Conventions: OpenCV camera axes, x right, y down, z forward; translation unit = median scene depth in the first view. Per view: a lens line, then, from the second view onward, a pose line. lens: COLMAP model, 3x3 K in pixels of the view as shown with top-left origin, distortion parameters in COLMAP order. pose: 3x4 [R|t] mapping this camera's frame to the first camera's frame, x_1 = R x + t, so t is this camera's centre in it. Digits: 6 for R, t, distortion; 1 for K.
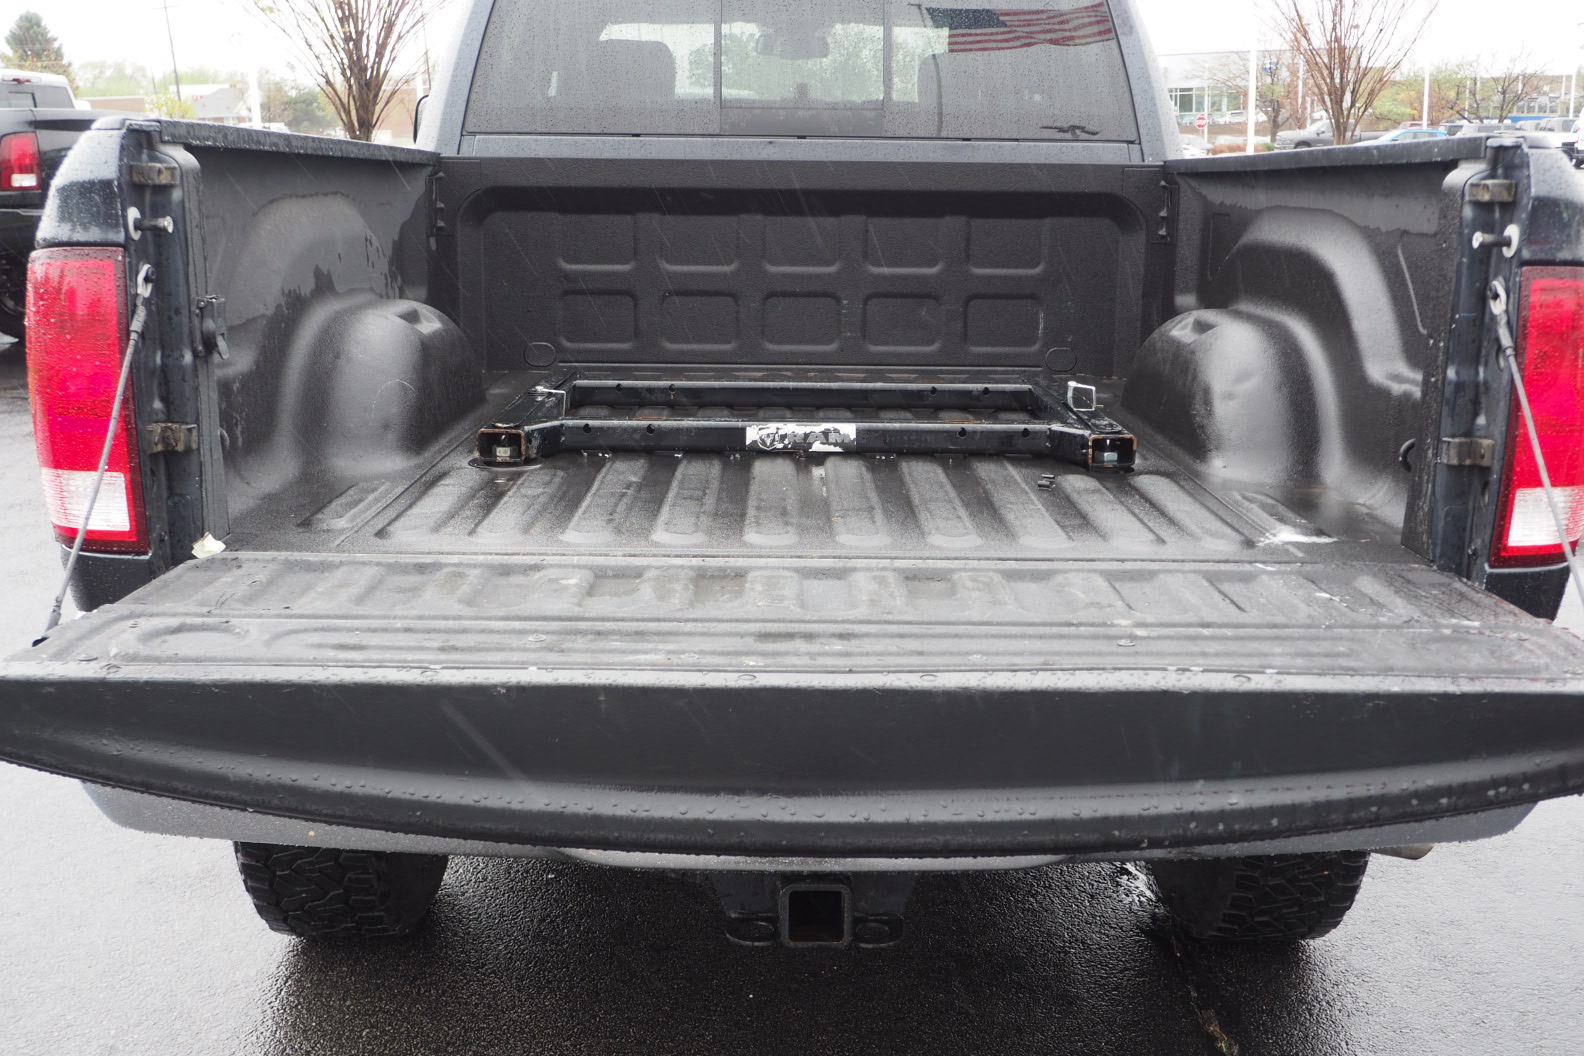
lens RADIAL K [[1625.0, 0, 802.0], [0, 1625.0, 529.6], [0, 0, 1]] dist [-0.021428, 0.000000]
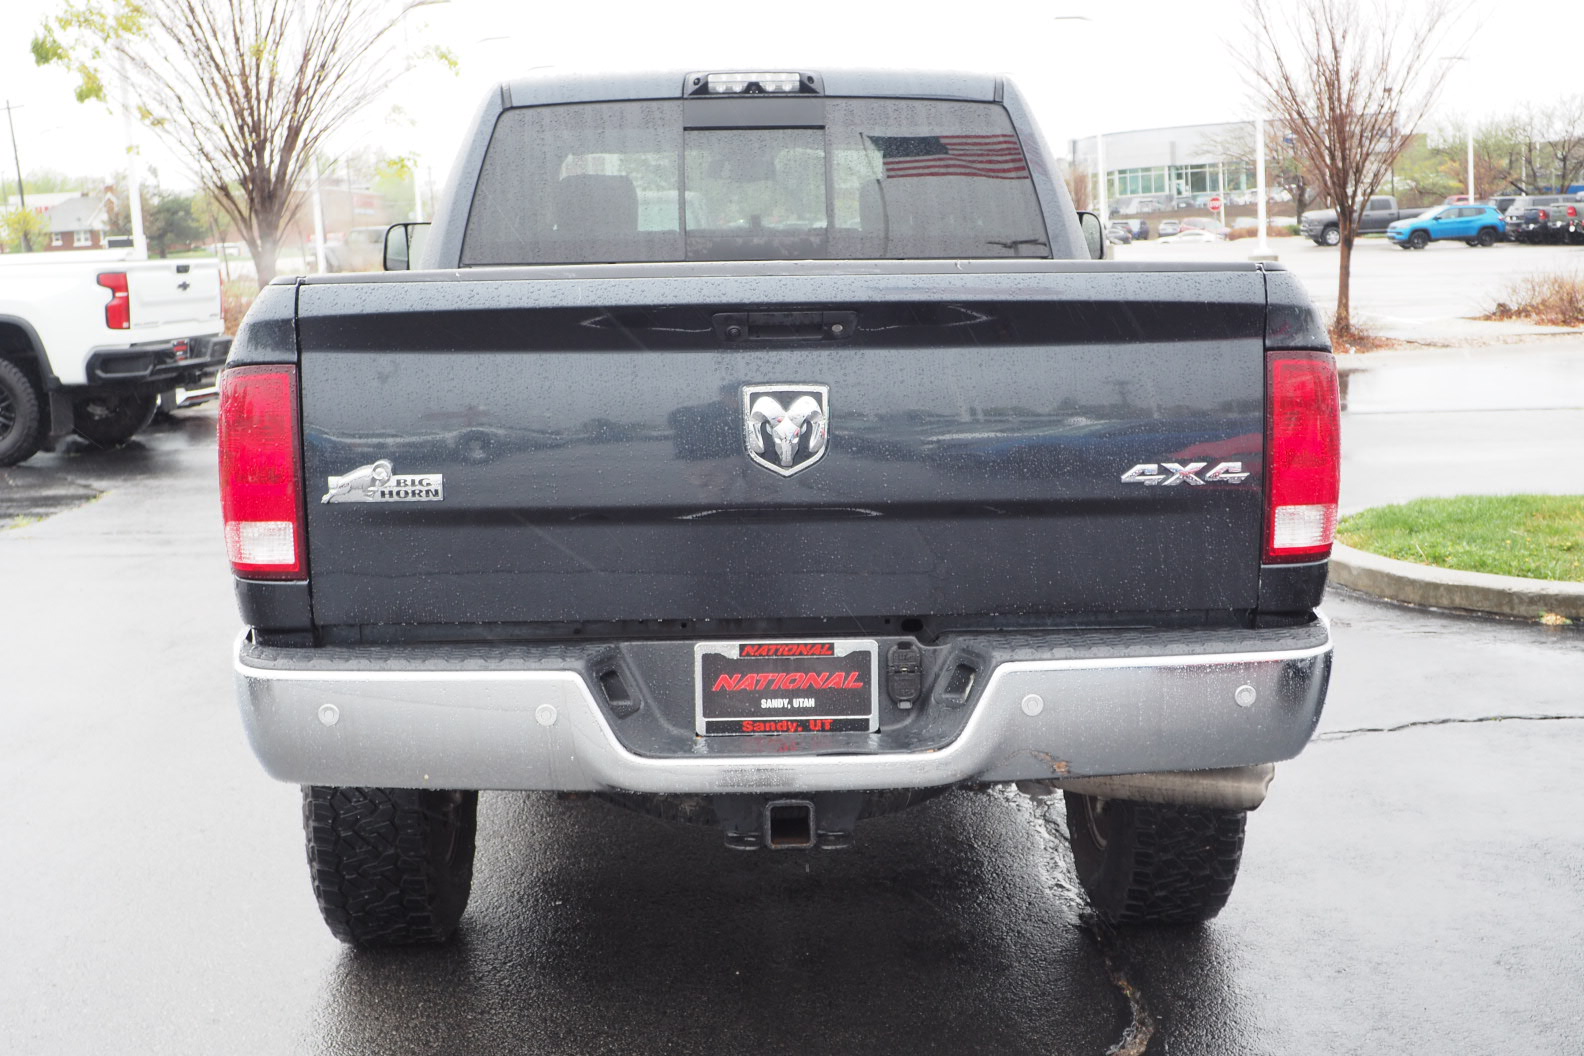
lens RADIAL K [[1963.3, 0, 777.2], [0, 1963.3, 531.0], [0, 0, 1]] dist [0.013218, 0.000000]
pose [[0.999505, -0.029491, 0.010995, -0.007073], [0.030332, 0.995795, -0.086443, 0.068362], [-0.008400, 0.086734, 0.996196, -0.365848]]
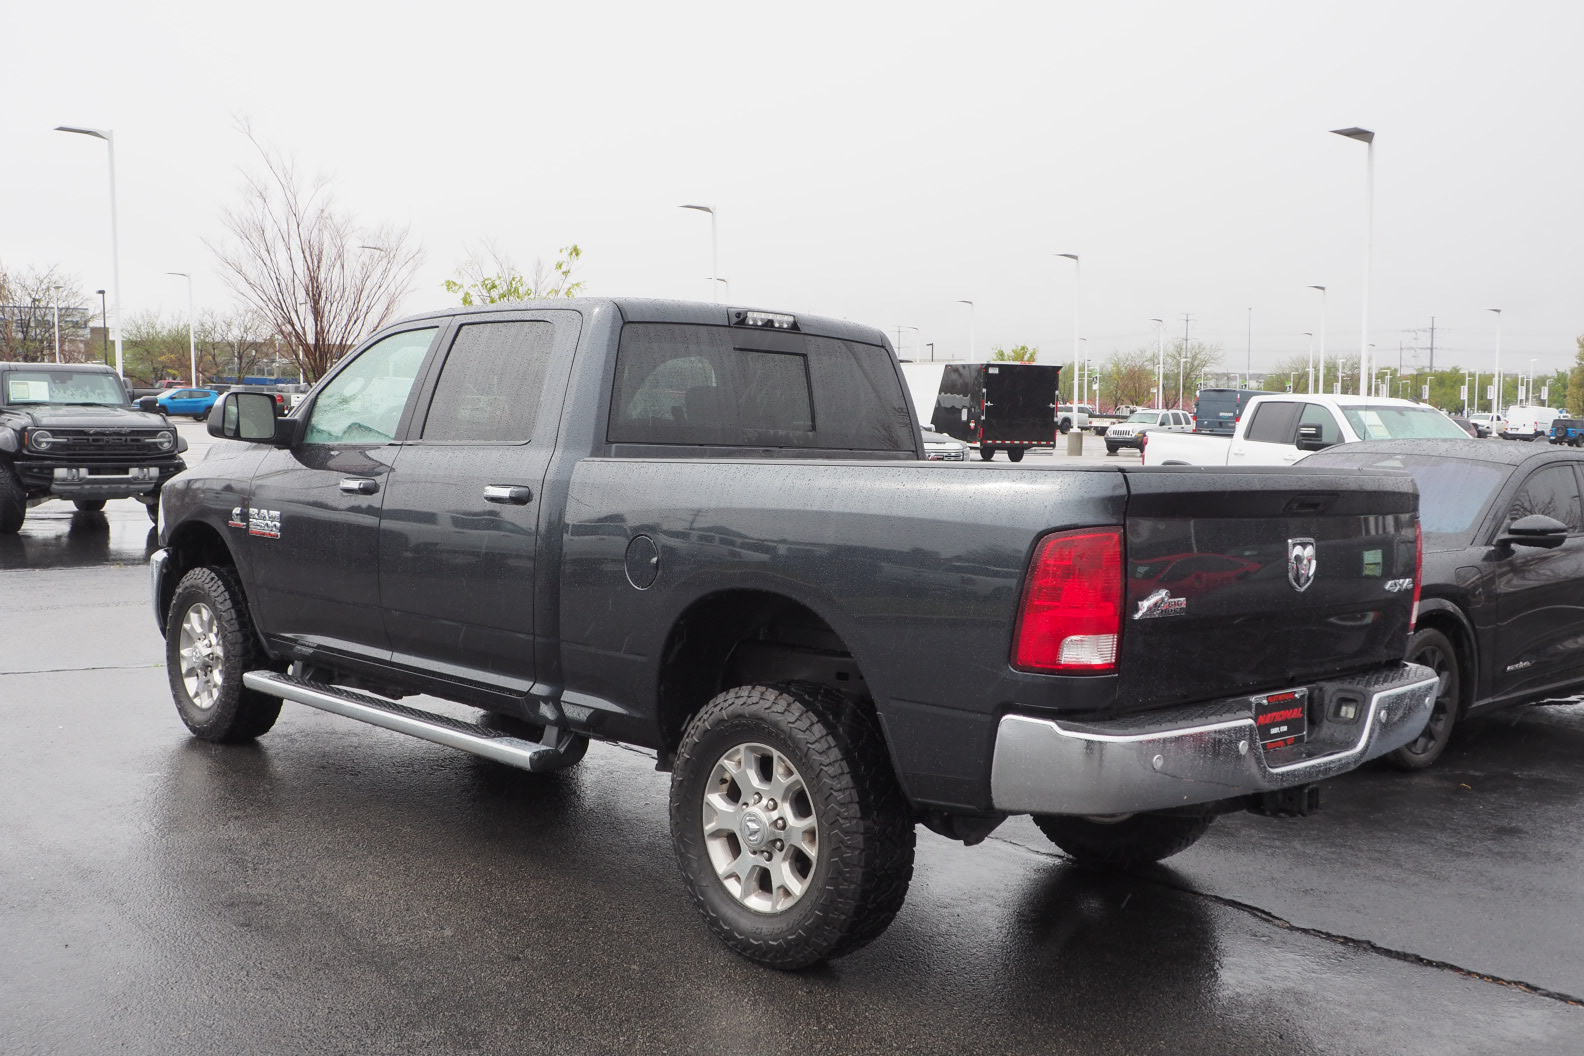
lens RADIAL K [[1568.5, 0, 803.1], [0, 1568.5, 522.0], [0, 0, 1]] dist [0.014143, 0.000000]
pose [[0.720520, -0.026963, 0.692910, -1.080411], [0.133991, 0.985825, -0.100969, -0.014293], [-0.680366, 0.165593, 0.713920, -0.092262]]
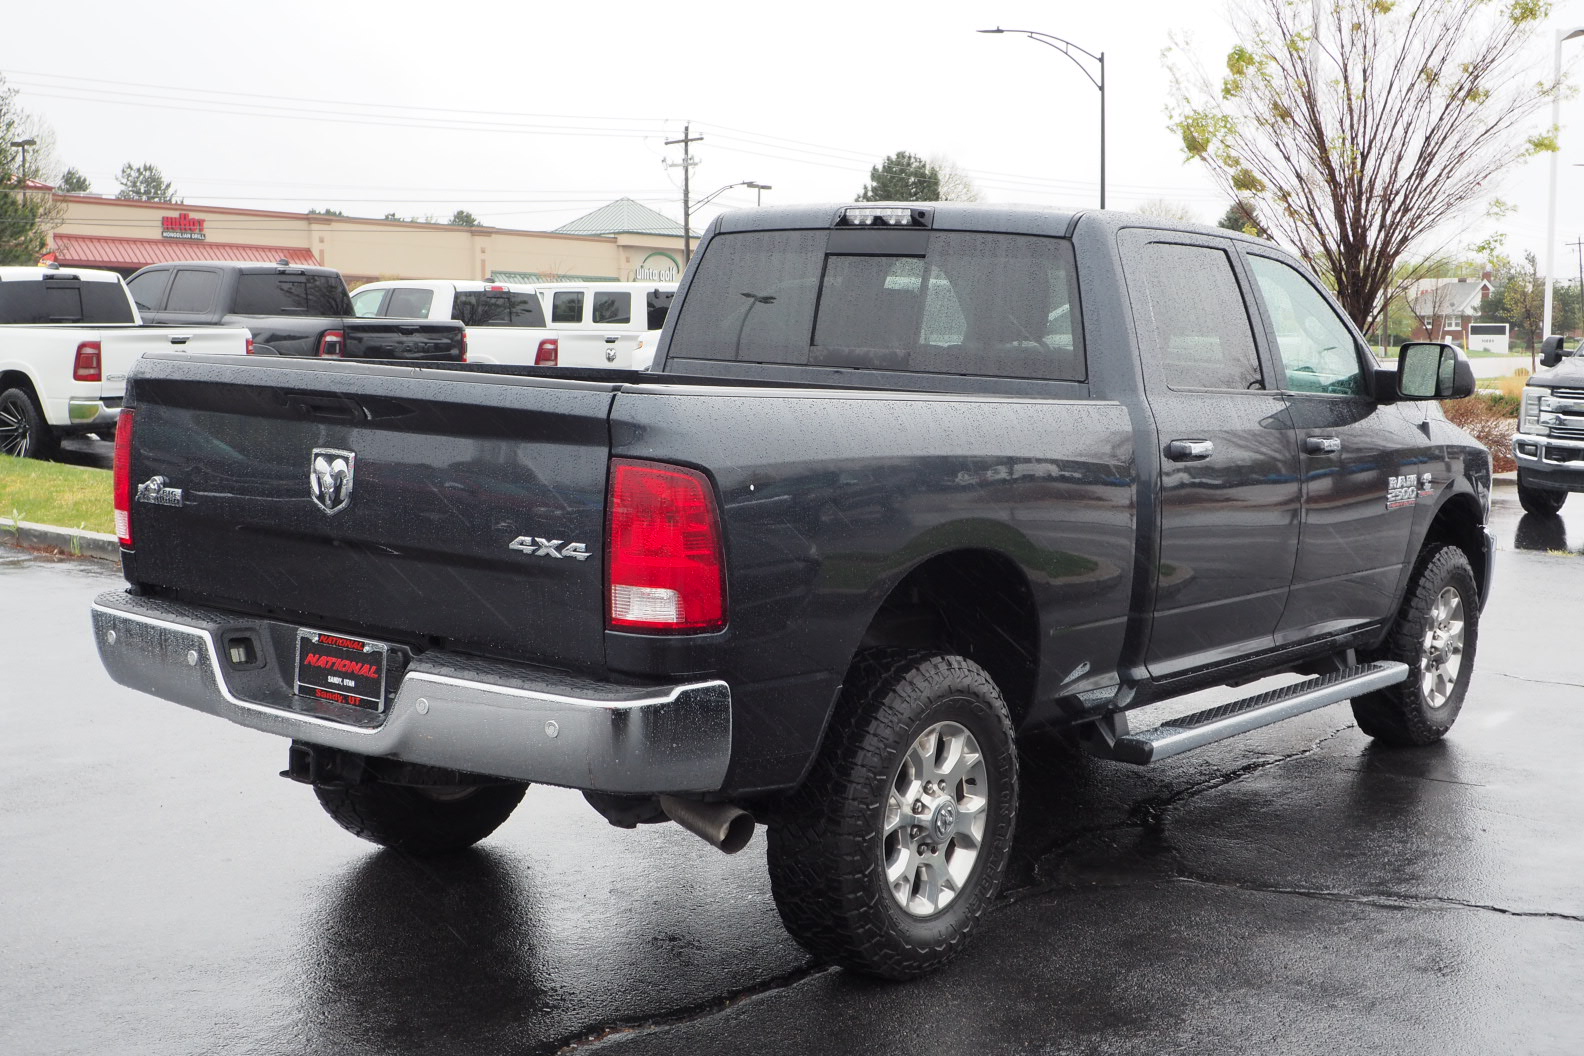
lens RADIAL K [[1963.3, 0, 801.7], [0, 1963.3, 531.0], [0, 0, 1]] dist [0.013218, 0.000000]
pose [[0.794922, 0.083202, -0.600979, 0.974348], [-0.165217, 0.982803, -0.082472, 0.030319], [0.583782, 0.164851, 0.794998, -0.290493]]
